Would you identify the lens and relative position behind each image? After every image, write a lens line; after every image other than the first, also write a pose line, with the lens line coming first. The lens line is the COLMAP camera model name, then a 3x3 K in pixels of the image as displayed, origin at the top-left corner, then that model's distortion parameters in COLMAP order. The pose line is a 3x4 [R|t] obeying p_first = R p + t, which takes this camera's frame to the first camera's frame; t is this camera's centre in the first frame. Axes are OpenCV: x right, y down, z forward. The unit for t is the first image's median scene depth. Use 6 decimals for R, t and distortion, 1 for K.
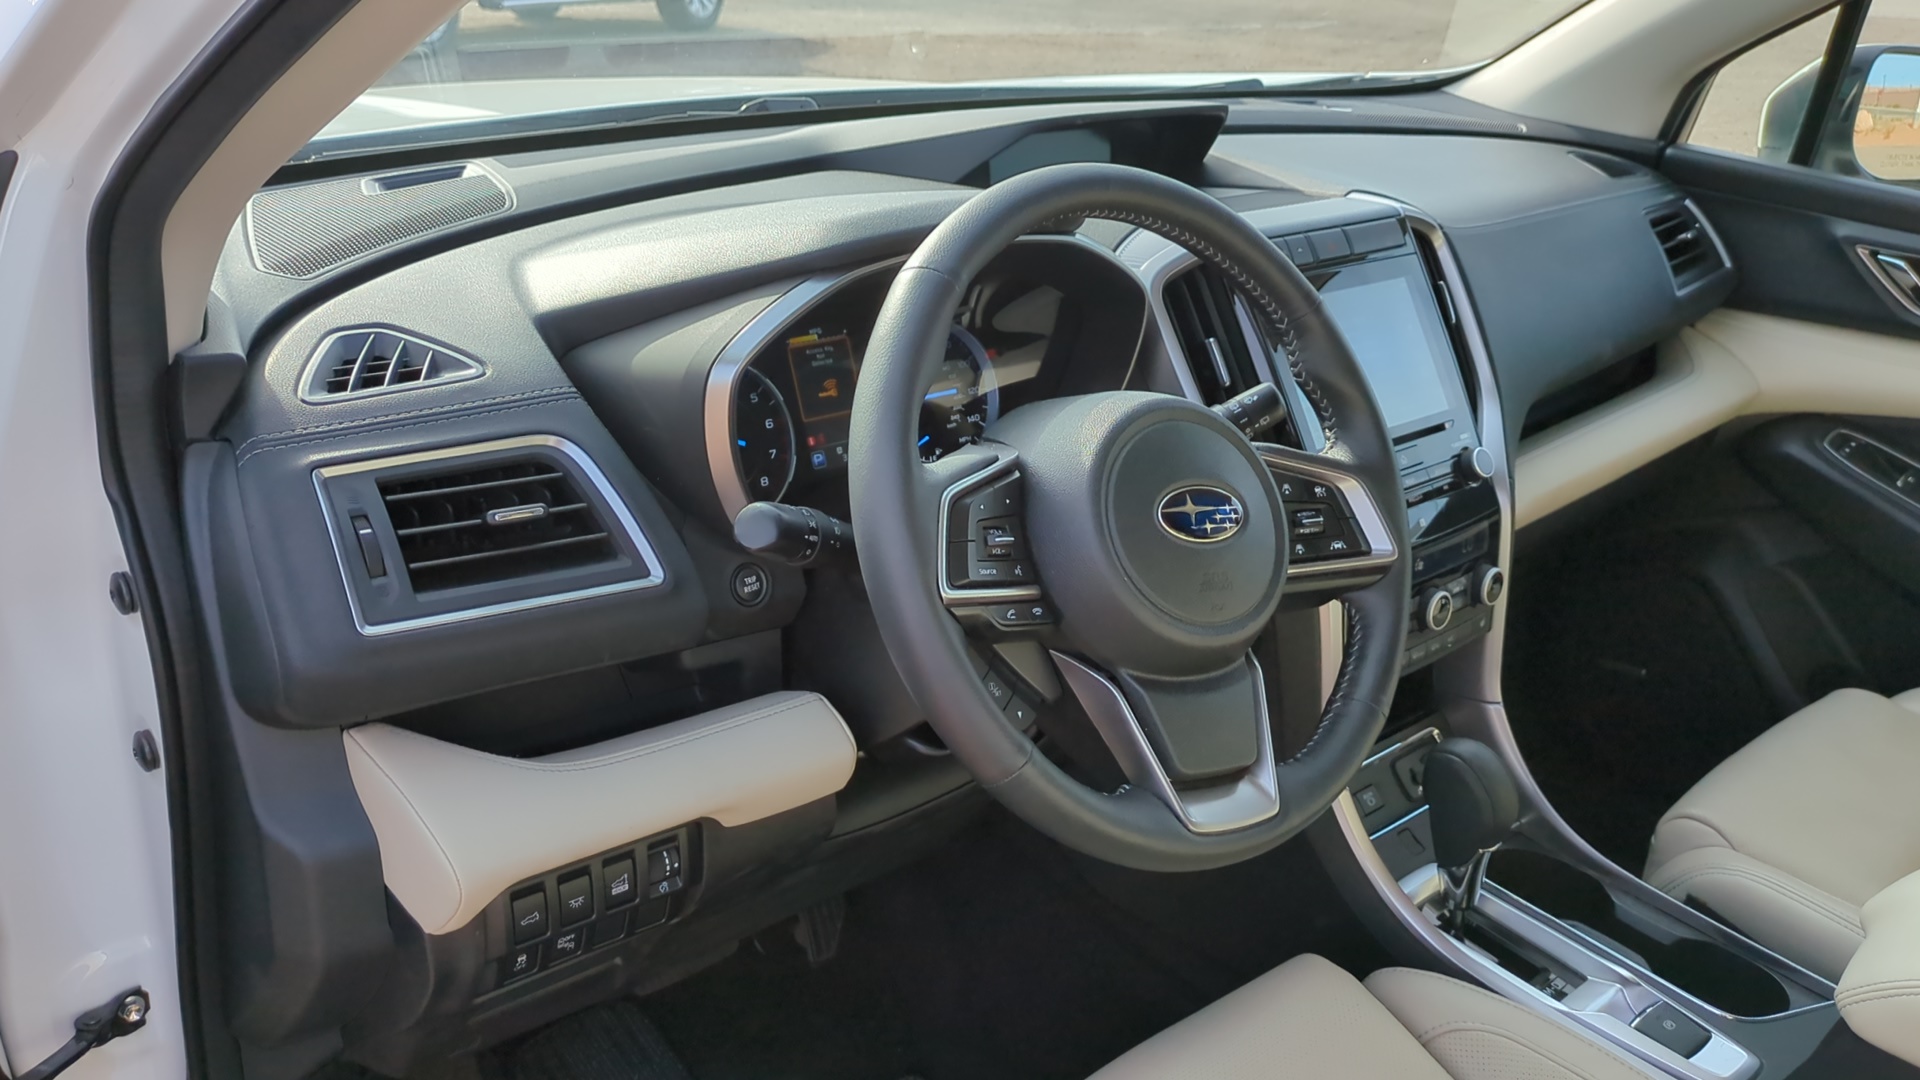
lens RADIAL K [[1669.8, 0, 960.0], [0, 1669.8, 540.0], [0, 0, 1]] dist [0.108232, -0.001895]
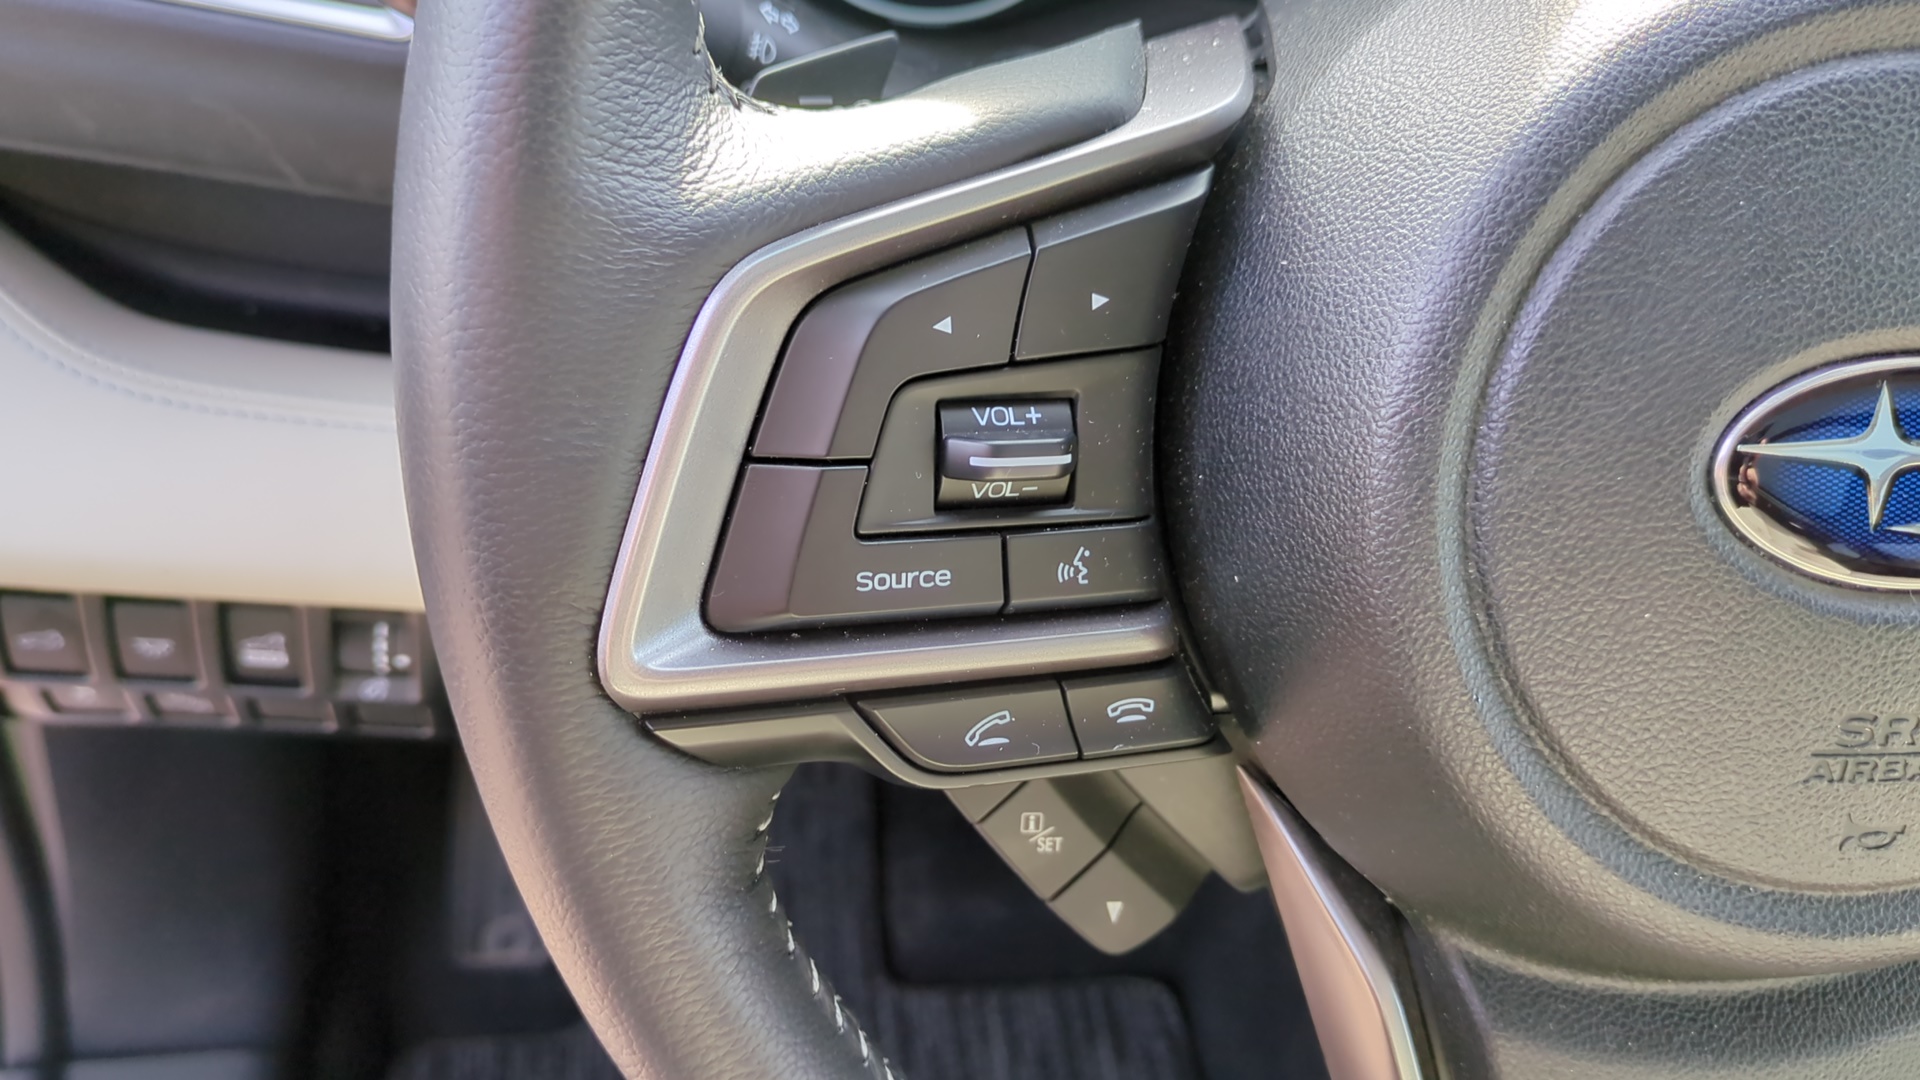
lens RADIAL K [[1642.5, 0, 978.8], [0, 1642.5, 540.0], [0, 0, 1]] dist [0.043390, -0.016820]
pose [[0.818000, 0.437051, -0.373982, 0.102716], [-0.327511, 0.888354, 0.321812, -0.031667], [0.472877, -0.140760, 0.869813, 0.585494]]
